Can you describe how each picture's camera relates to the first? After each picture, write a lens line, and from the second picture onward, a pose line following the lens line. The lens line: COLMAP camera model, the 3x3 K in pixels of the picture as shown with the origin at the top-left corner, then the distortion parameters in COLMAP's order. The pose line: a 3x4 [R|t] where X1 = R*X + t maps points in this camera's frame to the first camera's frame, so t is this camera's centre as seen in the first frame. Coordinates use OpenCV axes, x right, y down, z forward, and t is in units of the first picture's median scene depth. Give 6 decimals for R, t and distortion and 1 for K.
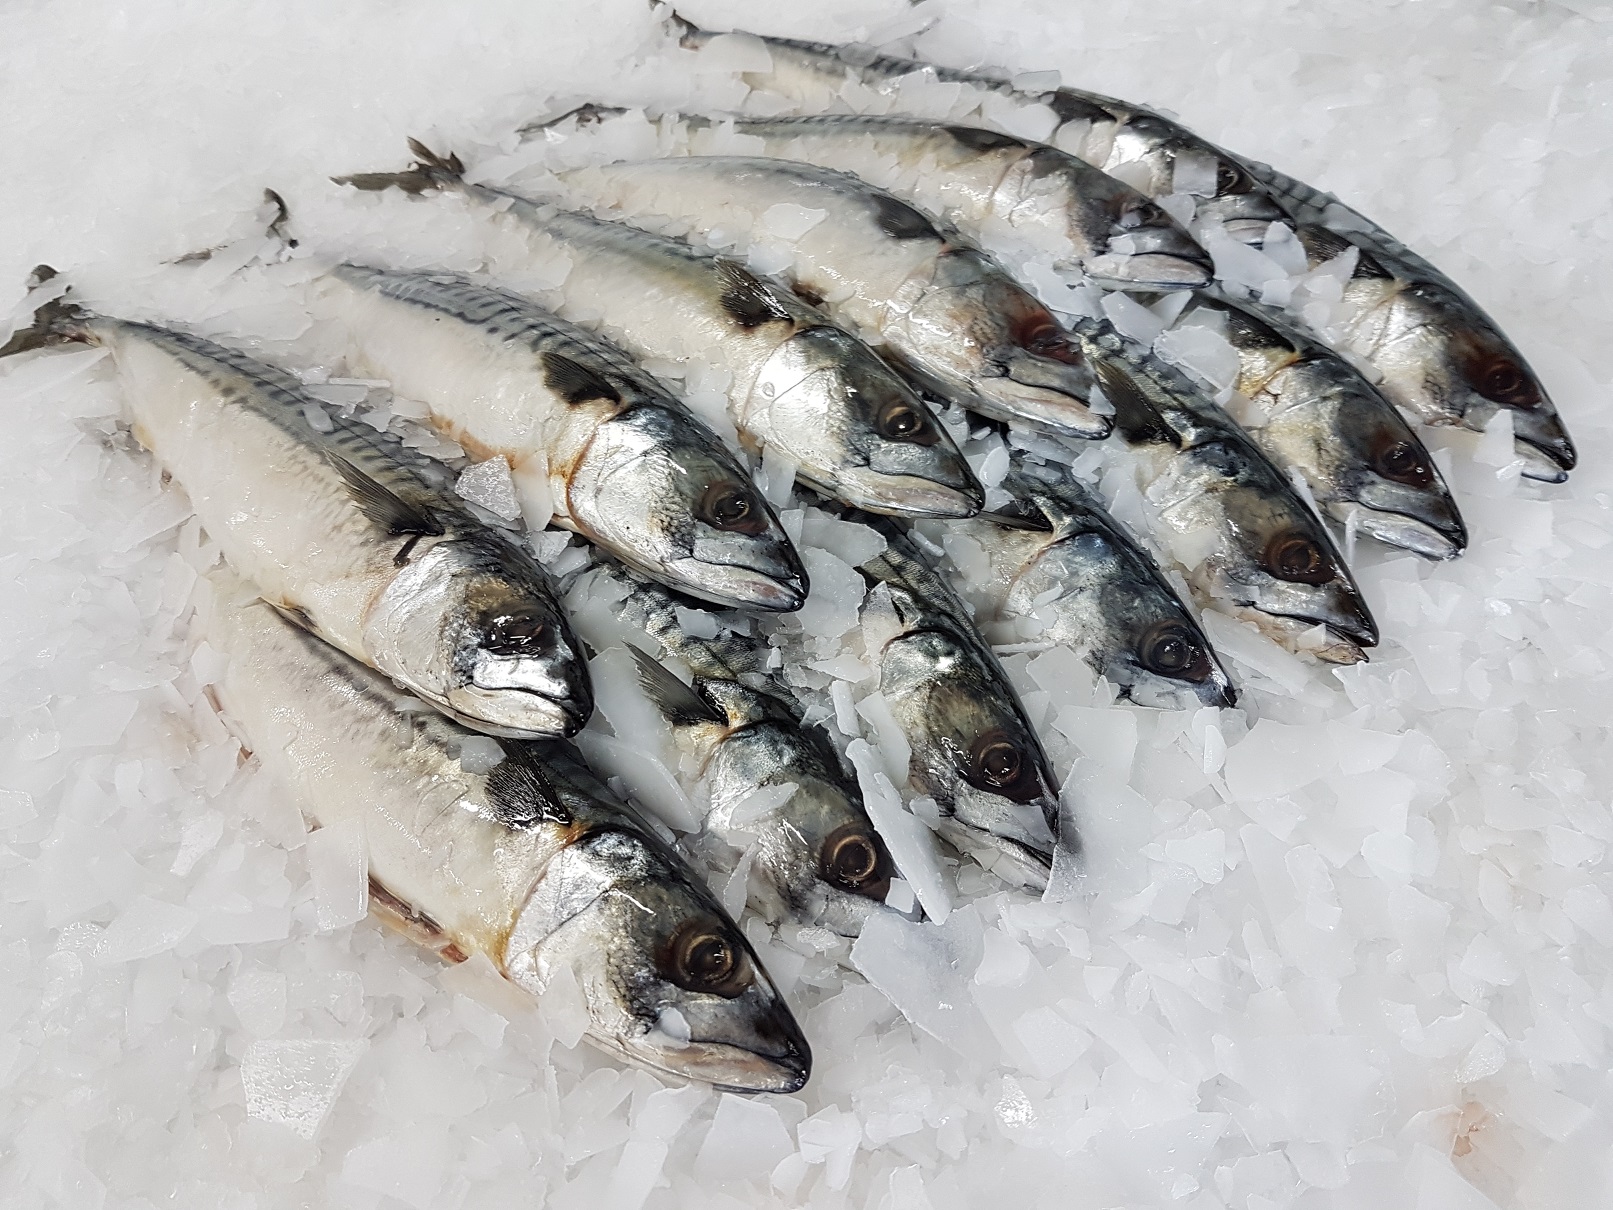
lens RADIAL K [[1206.7, 0, 753.6], [0, 1206.7, 610.2], [0, 0, 1]] dist [0.156586, -0.267284]
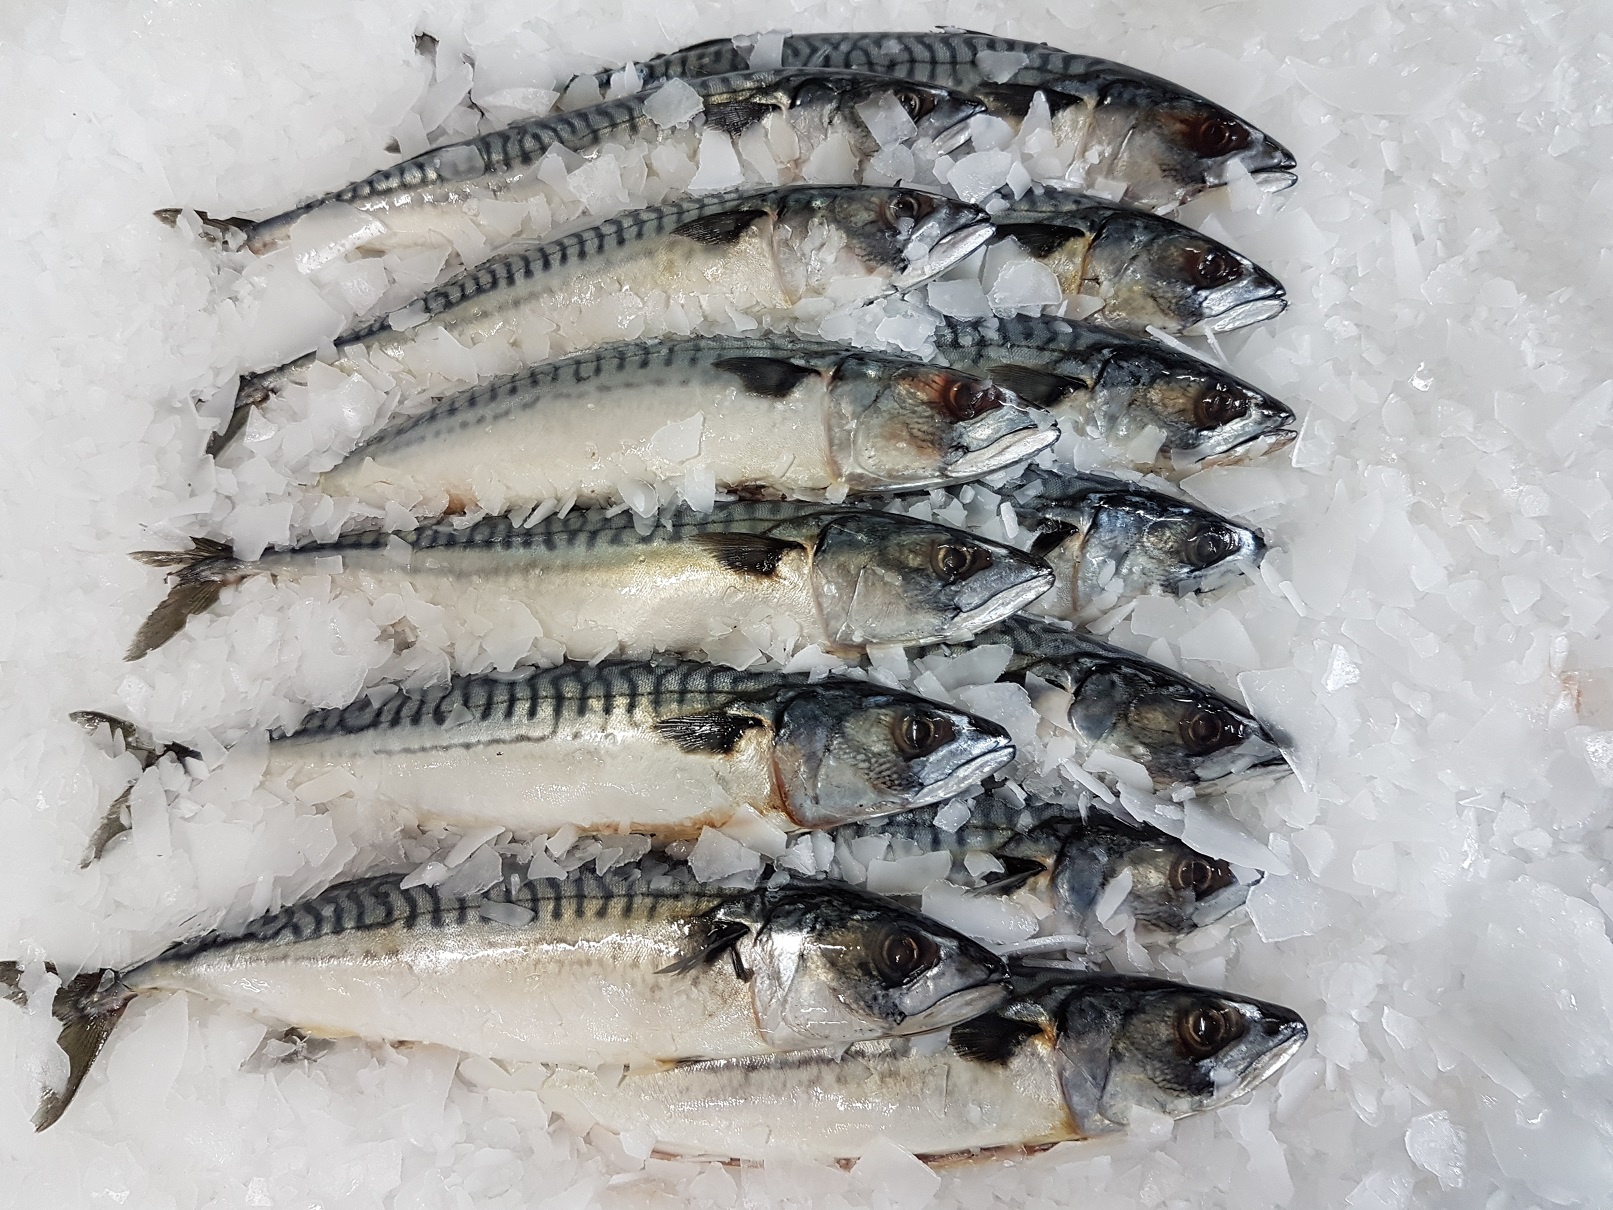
lens RADIAL K [[1206.7, 0, 753.6], [0, 1206.7, 610.2], [0, 0, 1]] dist [0.156586, -0.267284]
pose [[0.694201, -0.702276, 0.157778, -0.202271], [0.610568, 0.690630, 0.387604, -0.627865], [-0.381172, -0.172741, 0.908223, 0.035509]]
